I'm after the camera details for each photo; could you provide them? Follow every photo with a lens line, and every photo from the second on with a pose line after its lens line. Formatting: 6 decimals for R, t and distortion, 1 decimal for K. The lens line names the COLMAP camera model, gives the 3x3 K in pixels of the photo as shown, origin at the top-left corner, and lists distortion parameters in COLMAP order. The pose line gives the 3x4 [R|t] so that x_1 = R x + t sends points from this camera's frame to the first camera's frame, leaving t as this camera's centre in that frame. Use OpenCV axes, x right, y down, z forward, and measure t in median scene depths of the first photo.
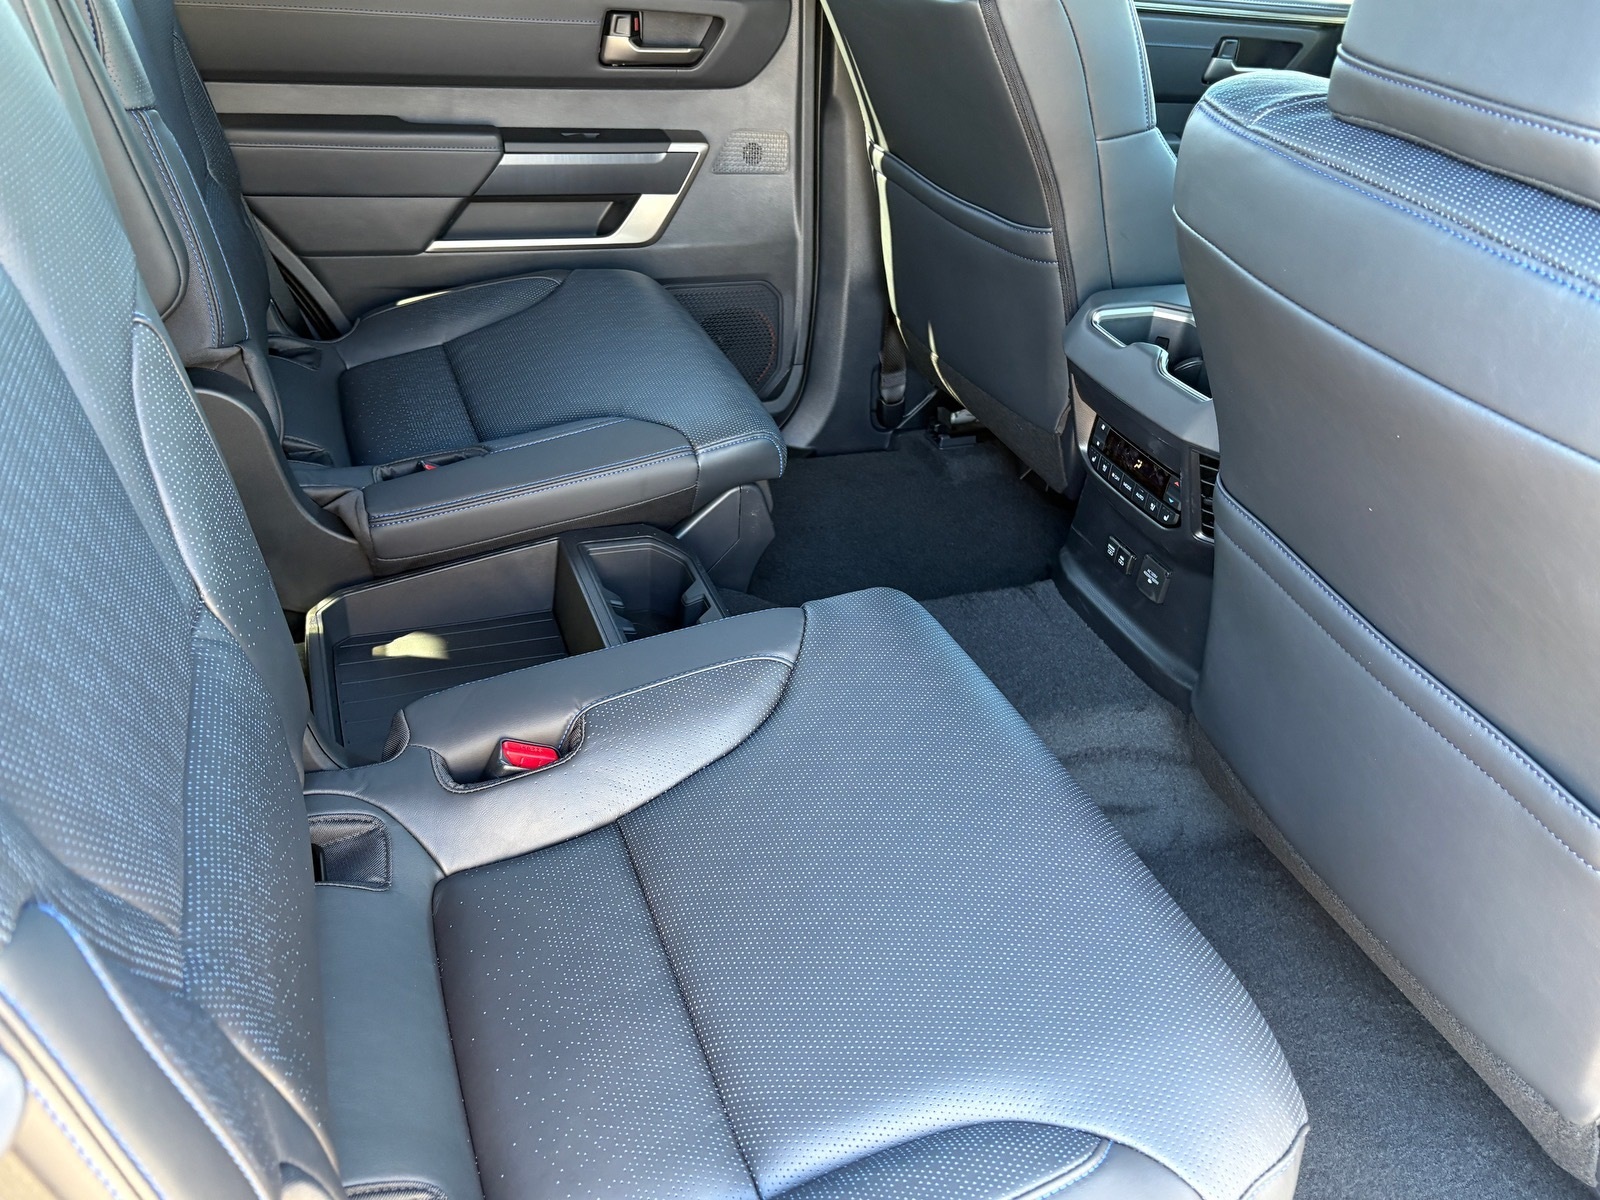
lens RADIAL K [[1270.7, 0, 800.0], [0, 1270.7, 600.0], [0, 0, 1]] dist [0.004136, -0.002586]
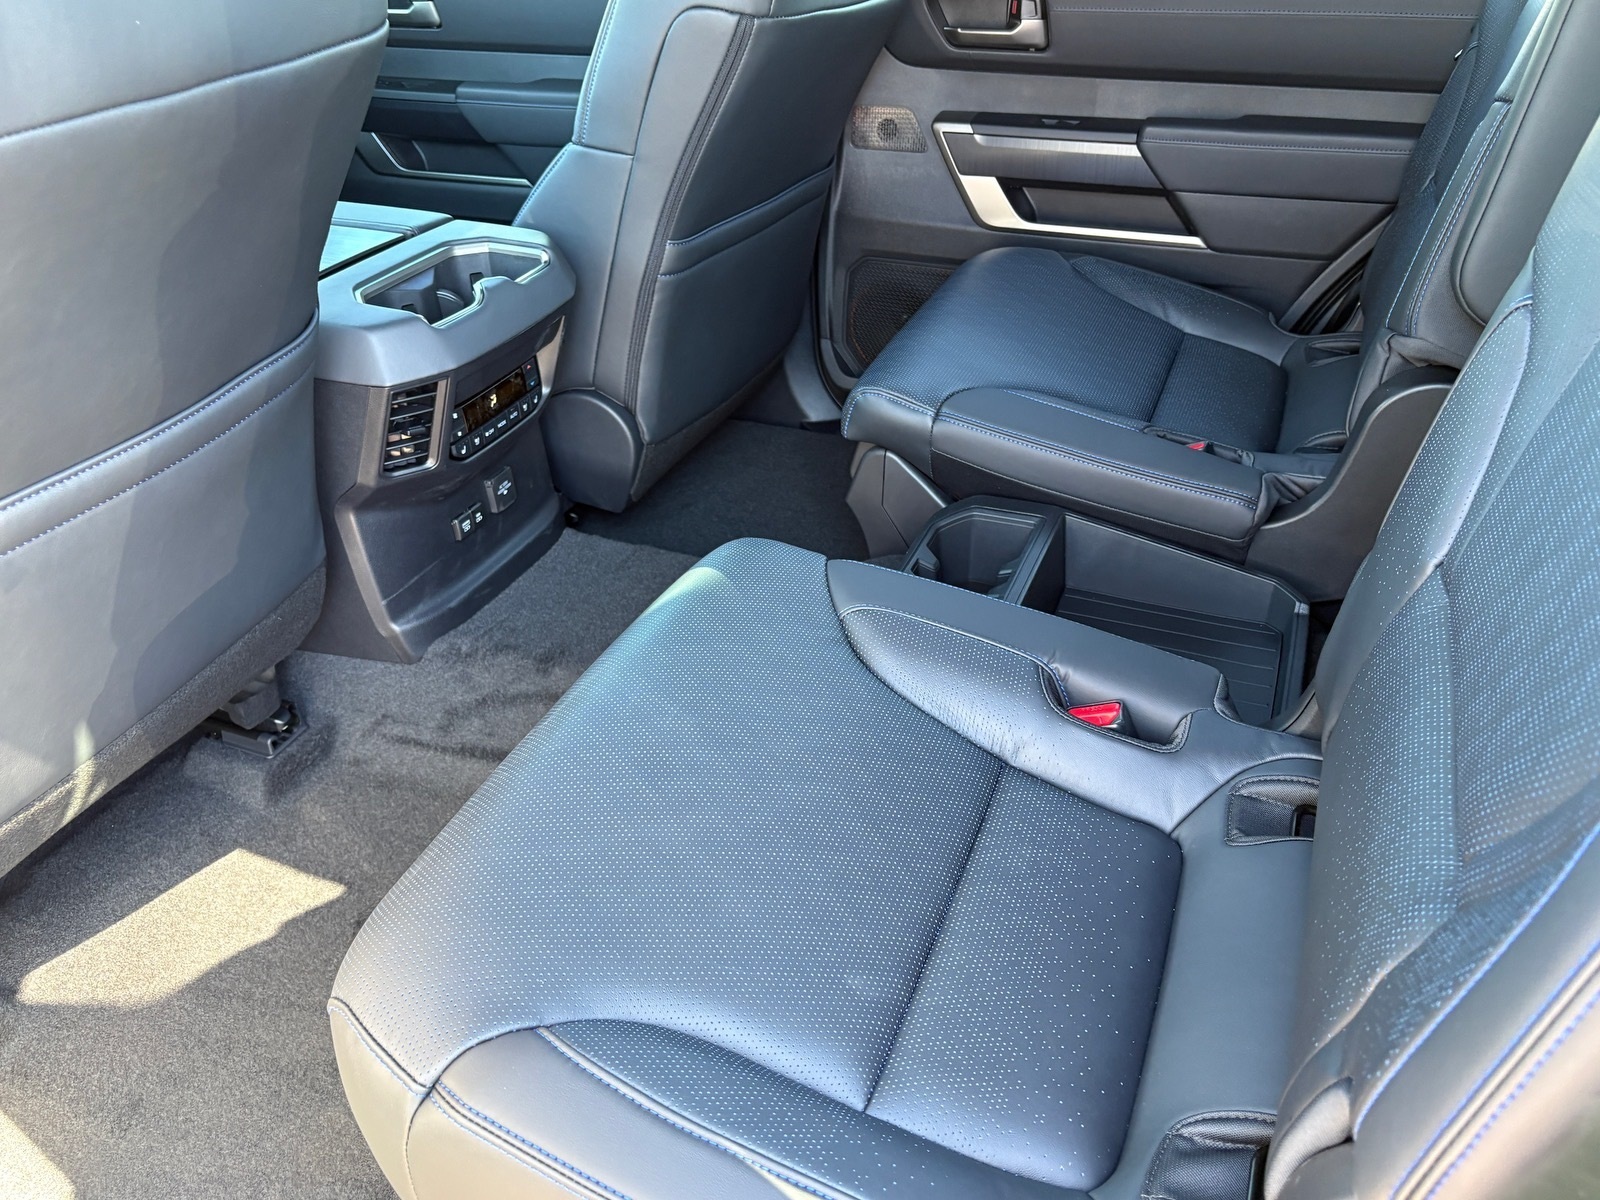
lens RADIAL K [[1270.7, 0, 800.0], [0, 1270.7, 600.0], [0, 0, 1]] dist [0.004136, -0.002586]
pose [[-0.675978, -0.469857, 0.567705, -0.531358], [0.381569, 0.435894, 0.815108, -0.750453], [-0.630444, 0.767613, -0.115372, 1.066653]]
